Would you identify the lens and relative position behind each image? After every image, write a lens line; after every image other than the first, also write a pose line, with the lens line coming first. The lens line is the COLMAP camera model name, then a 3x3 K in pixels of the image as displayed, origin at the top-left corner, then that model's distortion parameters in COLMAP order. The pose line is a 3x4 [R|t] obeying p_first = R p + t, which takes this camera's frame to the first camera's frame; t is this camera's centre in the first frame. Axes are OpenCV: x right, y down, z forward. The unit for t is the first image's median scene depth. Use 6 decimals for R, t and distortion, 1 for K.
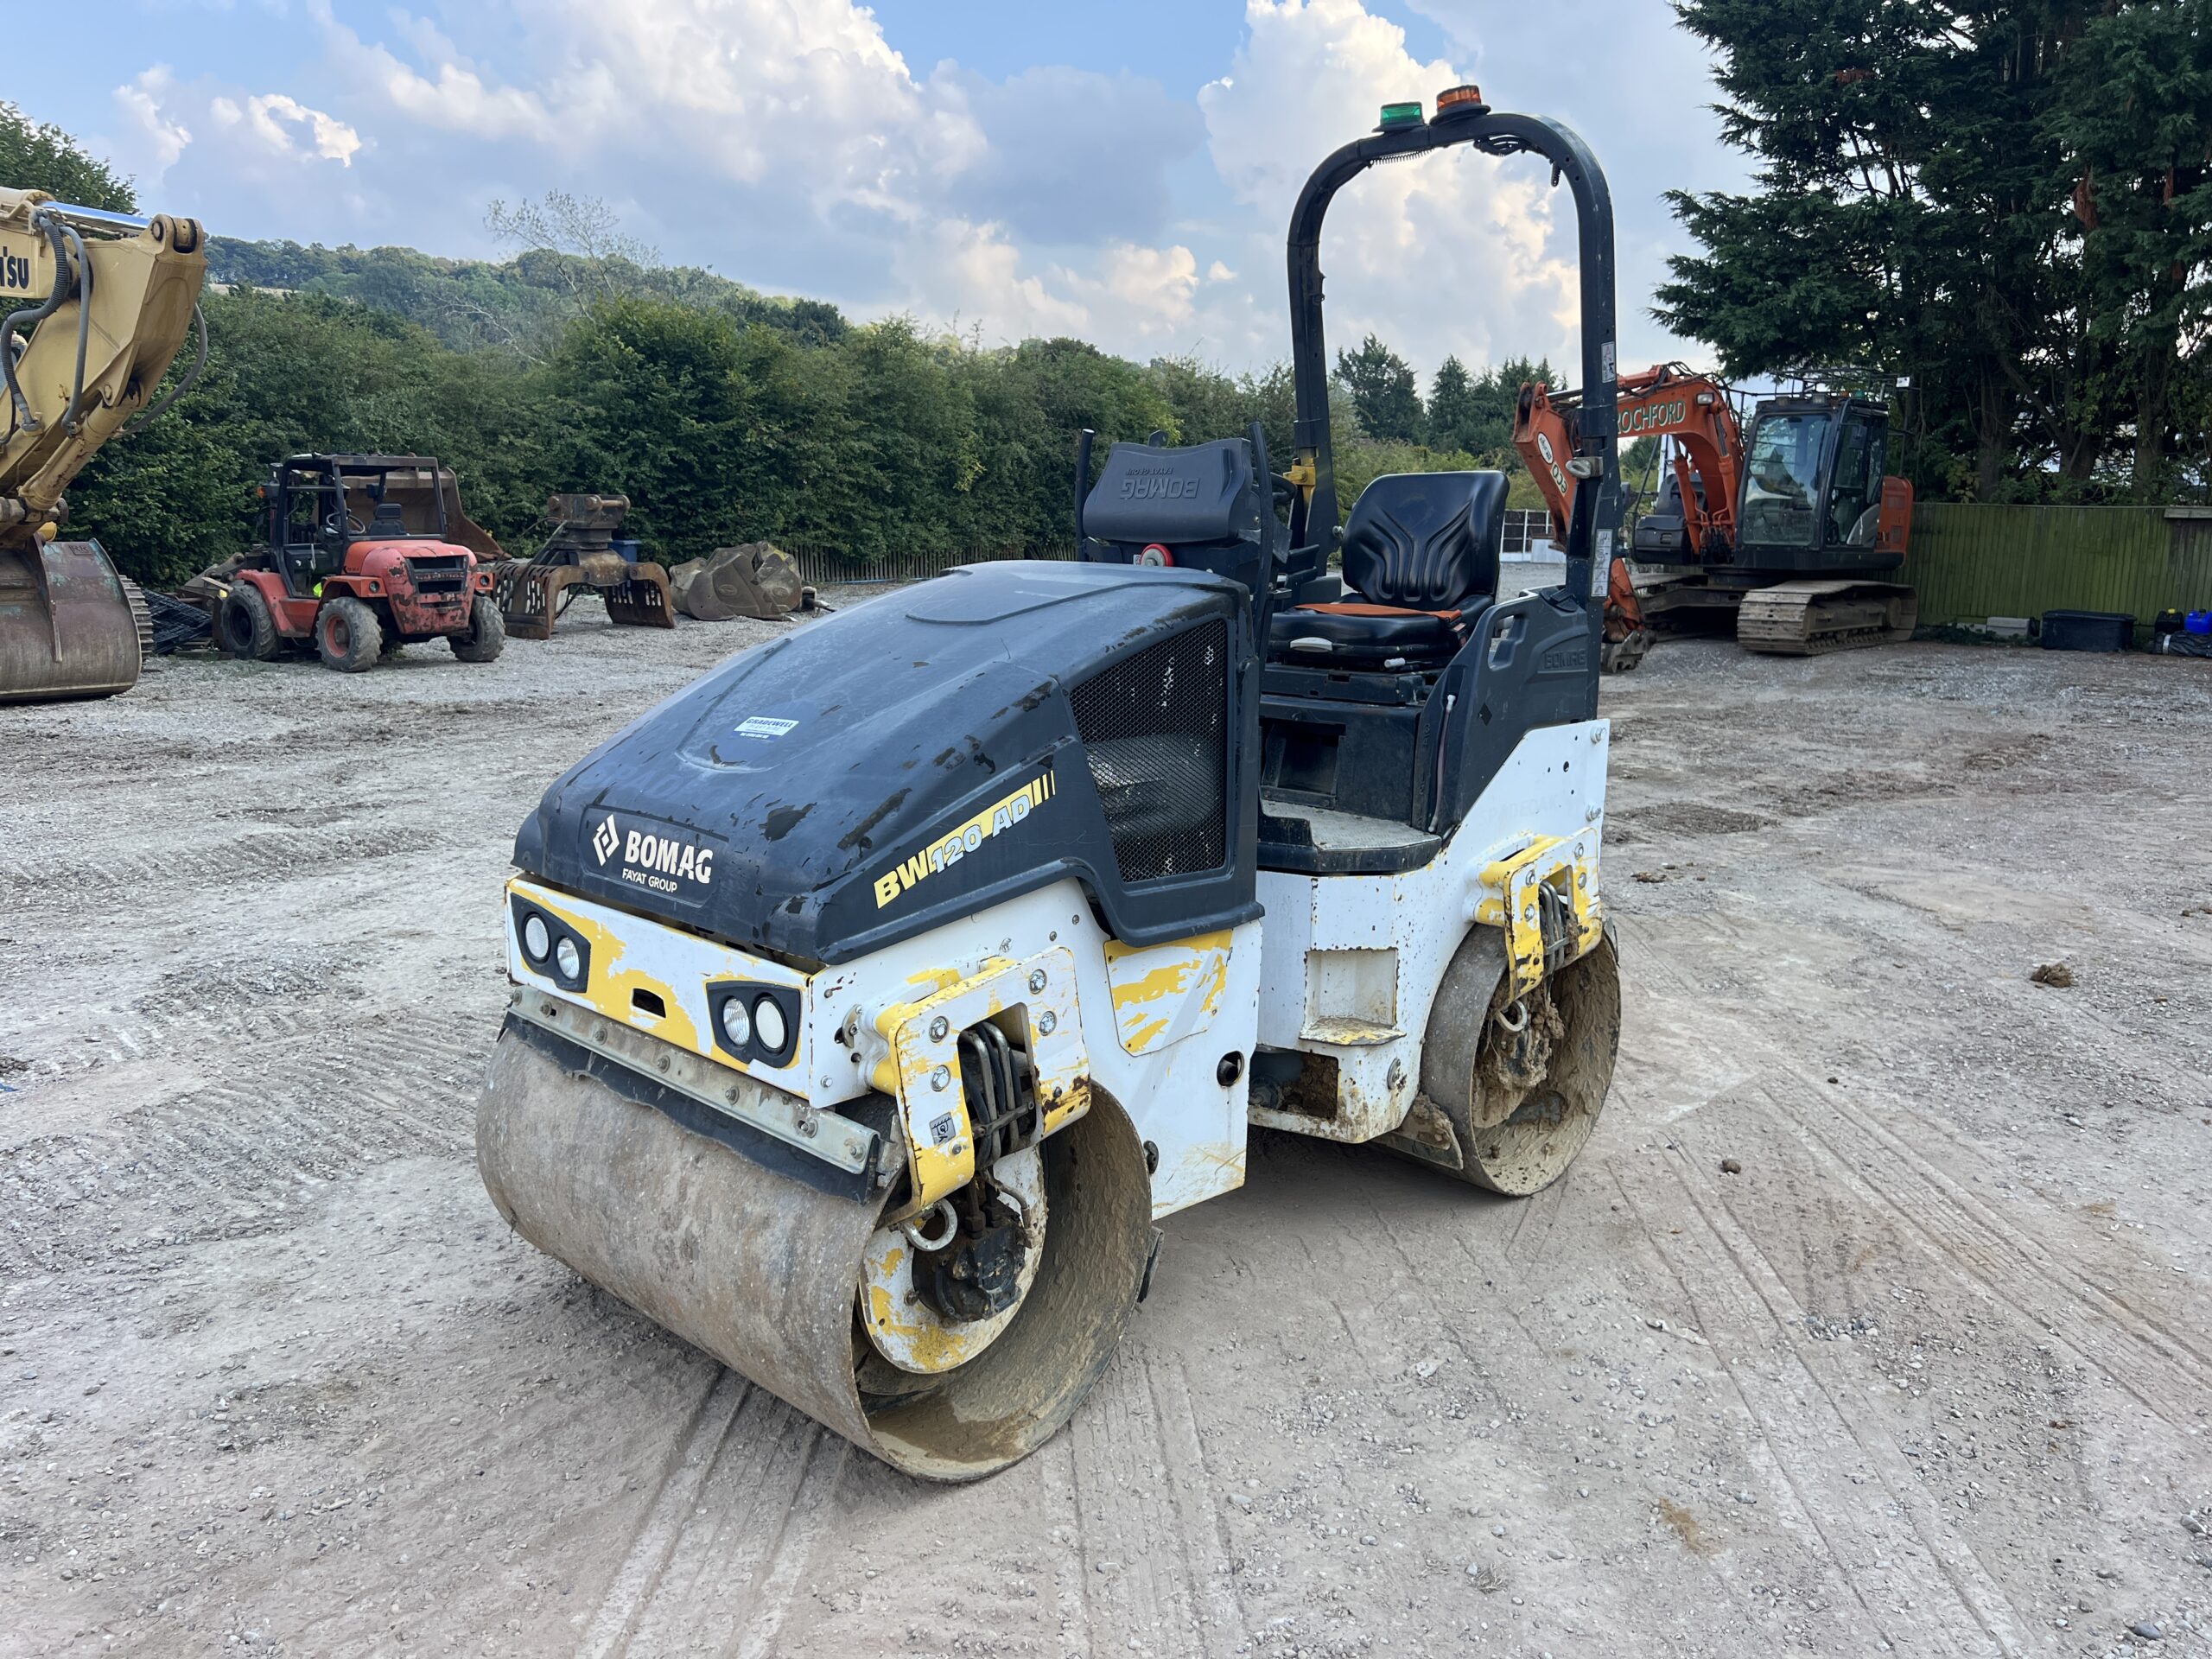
lens RADIAL K [[1638.0, 0, 1091.0], [0, 1638.0, 836.5], [0, 0, 1]] dist [0.028916, -0.002931]
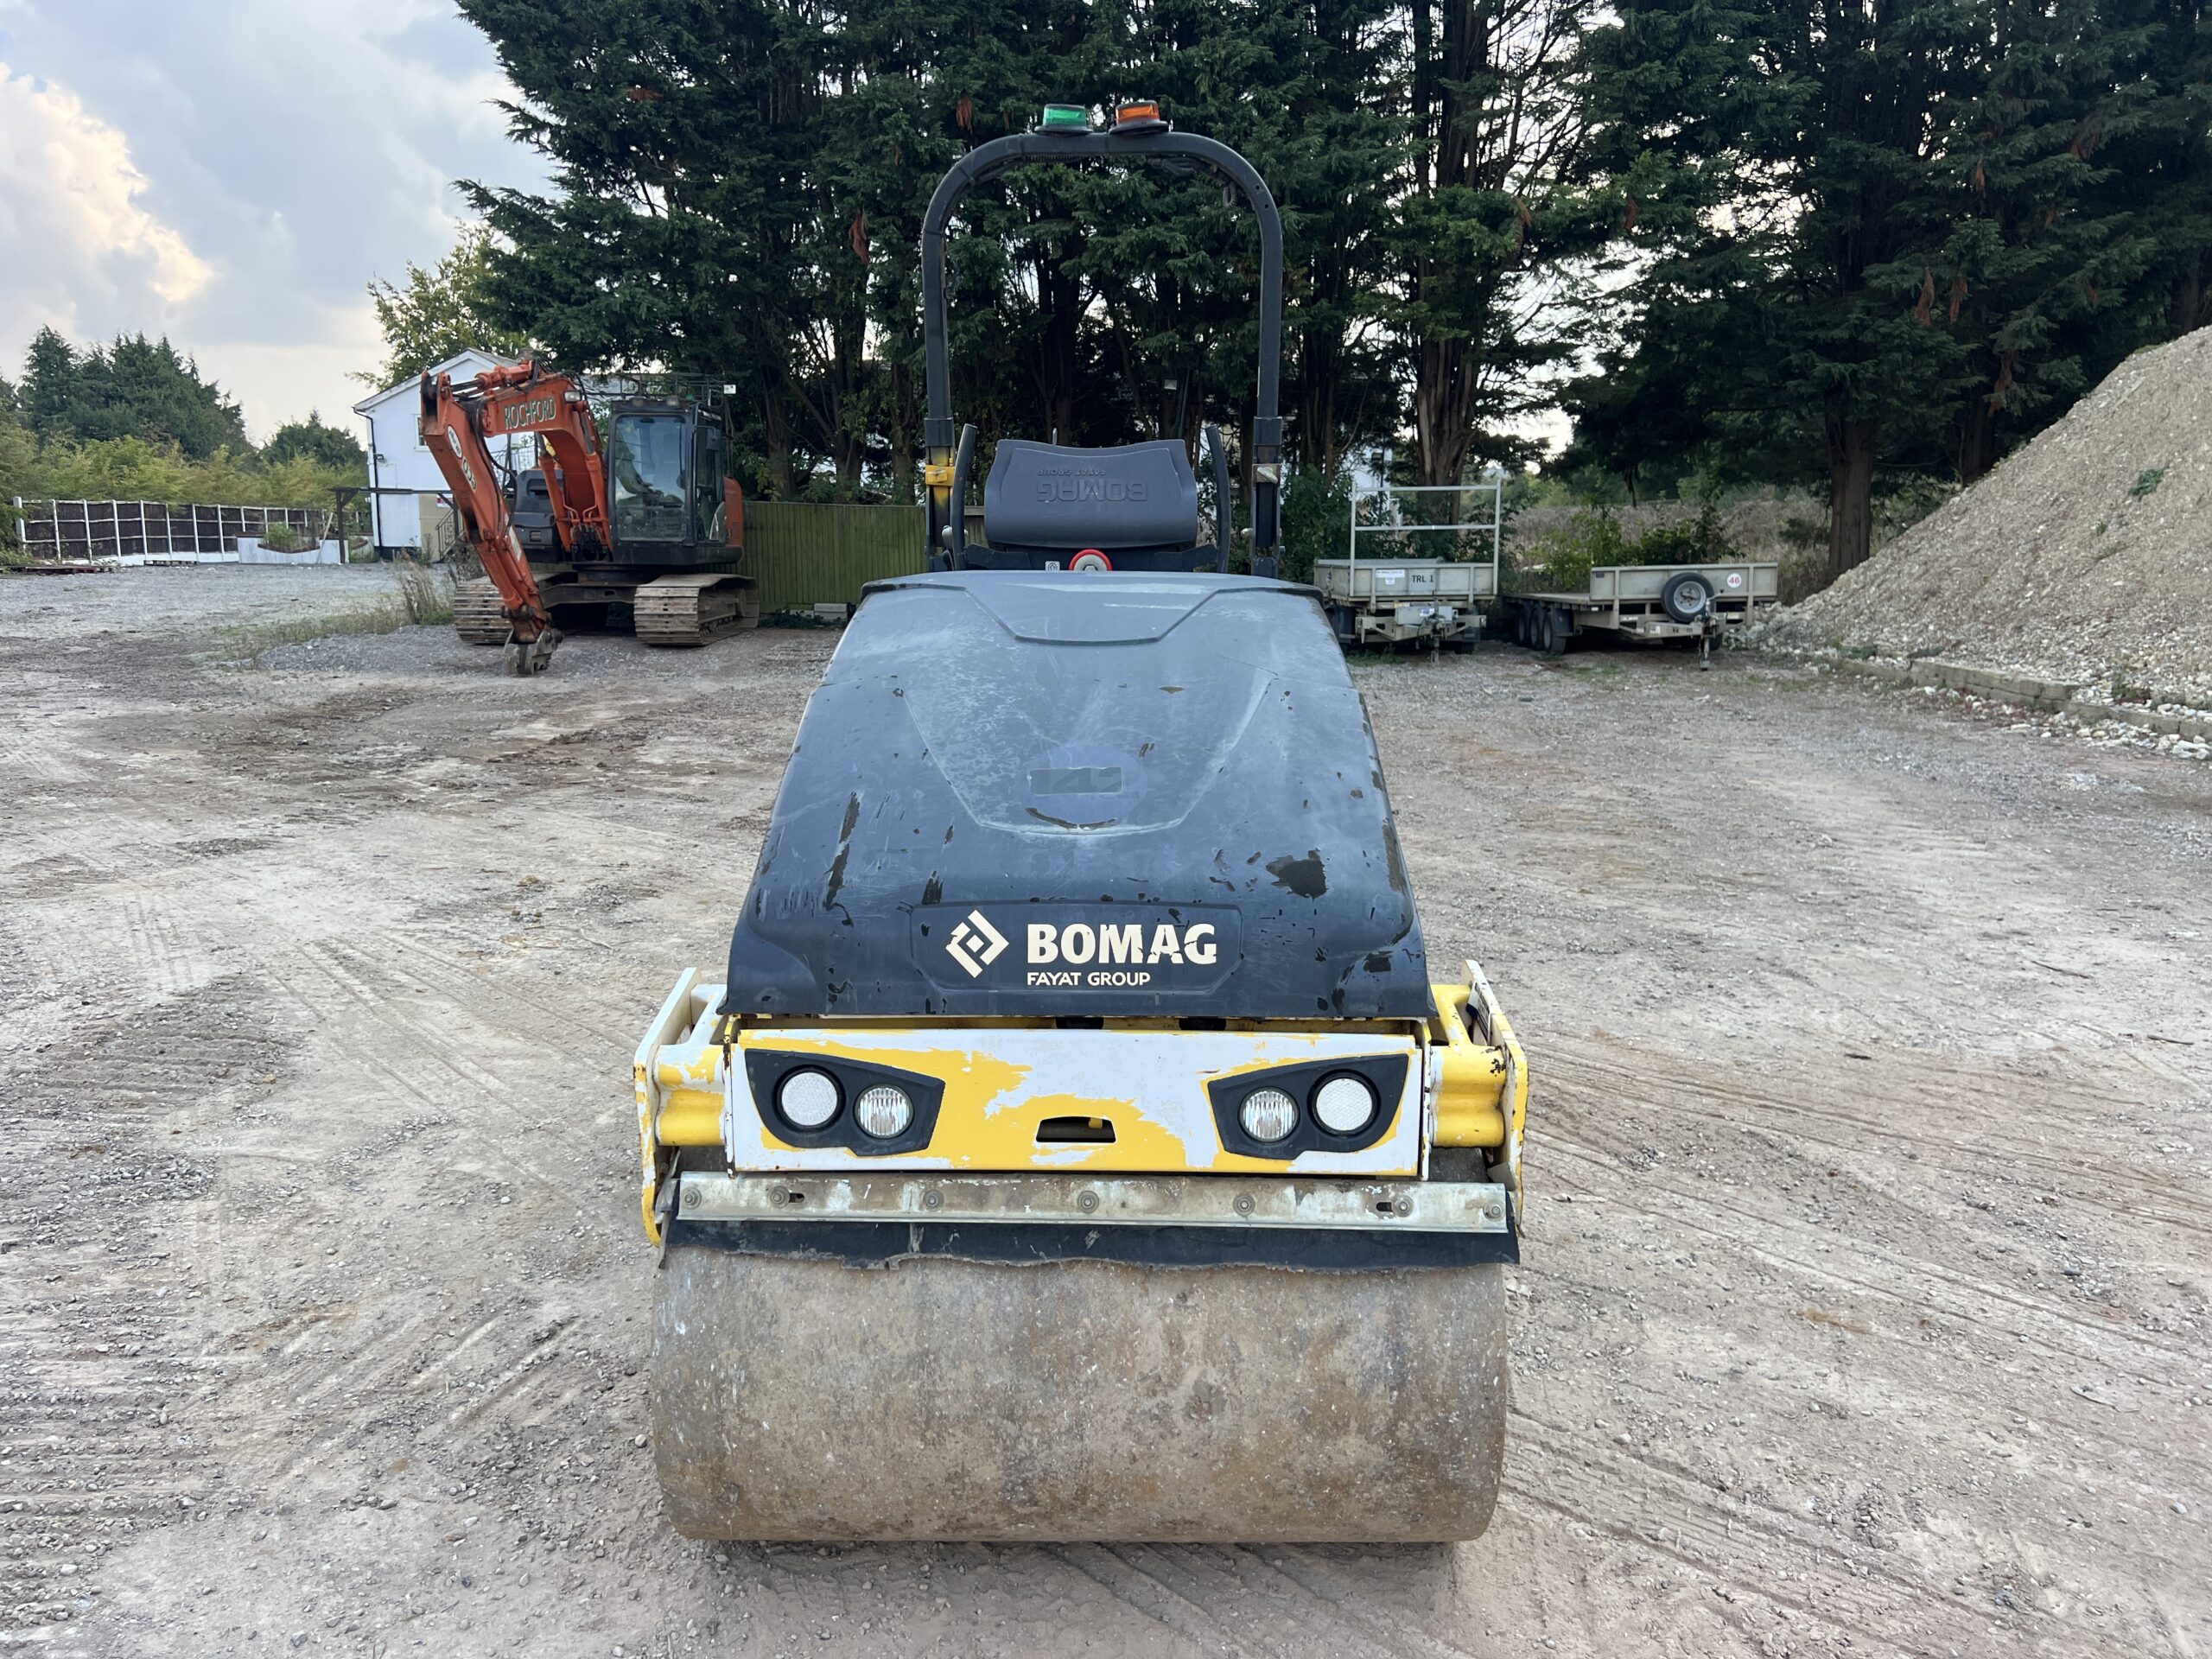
lens RADIAL K [[1642.4, 0, 1092.4], [0, 1642.4, 836.2], [0, 0, 1]] dist [0.060466, -0.072556]
pose [[0.733385, -0.138003, 0.665659, -0.640895], [0.137363, 0.989063, 0.053712, -0.068988], [-0.665792, 0.052045, 0.744320, 0.318677]]
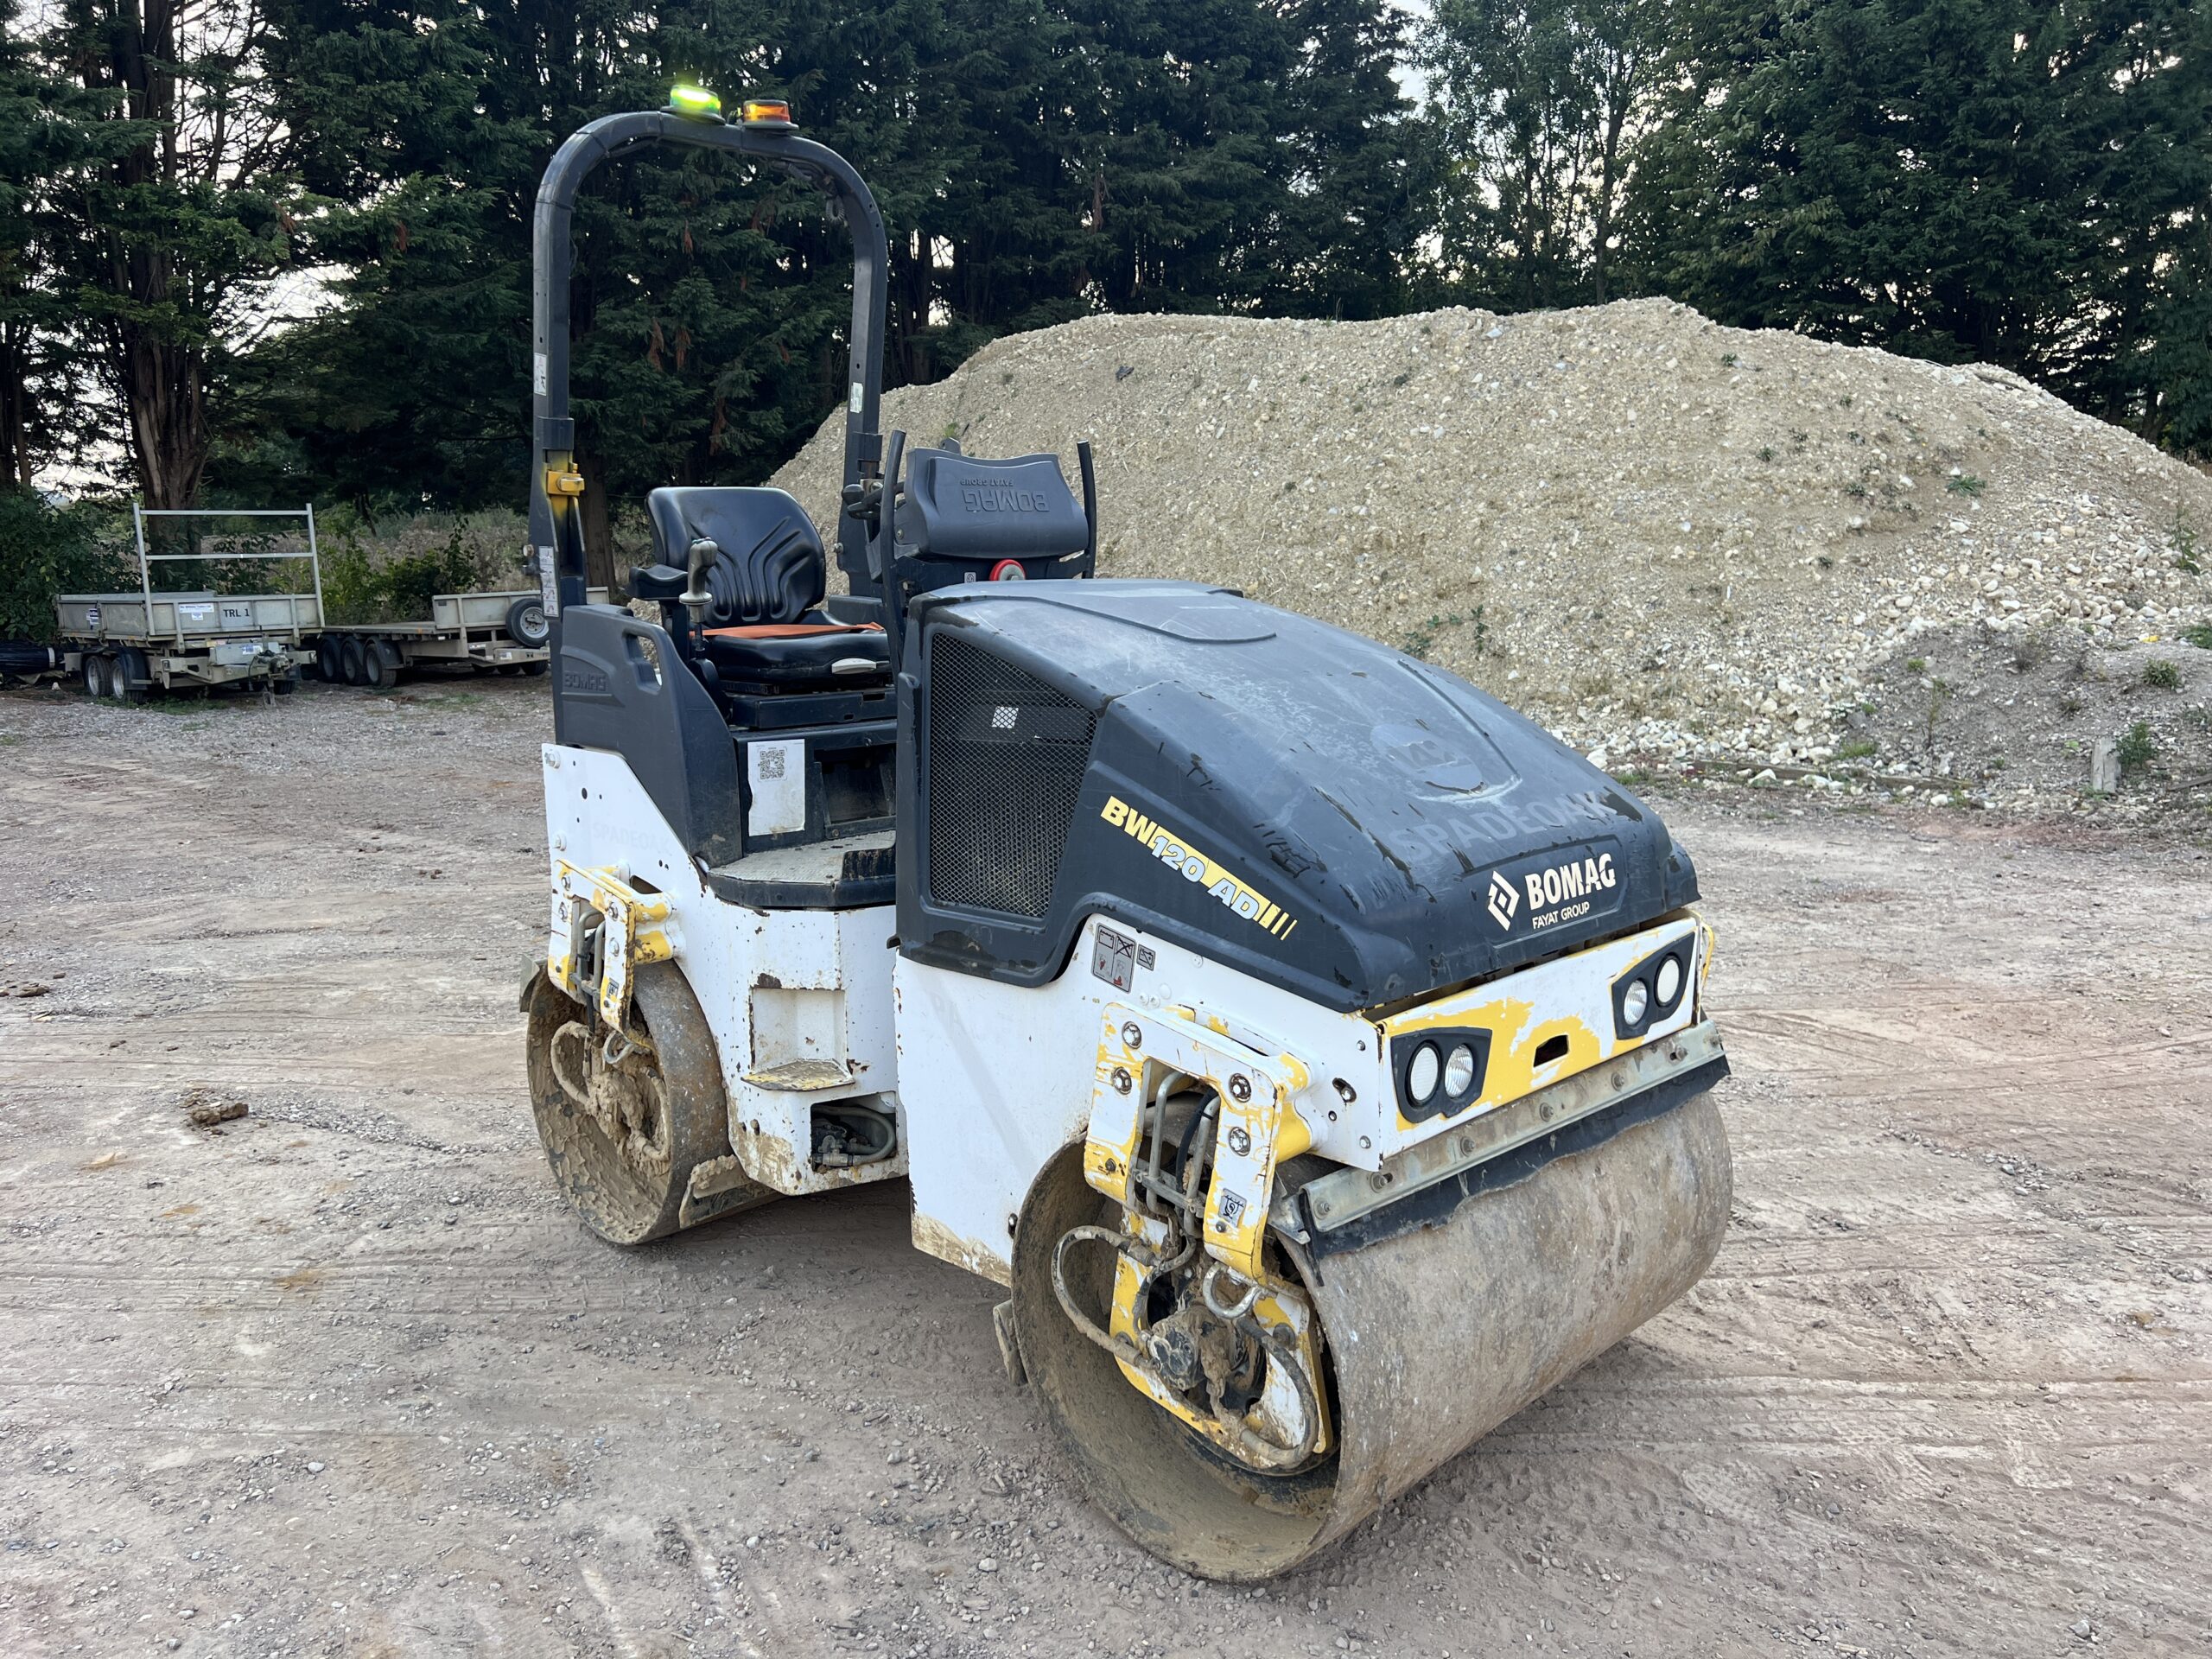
lens RADIAL K [[1642.4, 0, 1092.4], [0, 1642.4, 836.2], [0, 0, 1]] dist [0.060466, -0.072556]
pose [[0.039505, -0.185645, 0.981822, -0.961011], [0.201962, 0.963793, 0.174110, -0.188171], [-0.978596, 0.191412, 0.075568, 0.952896]]
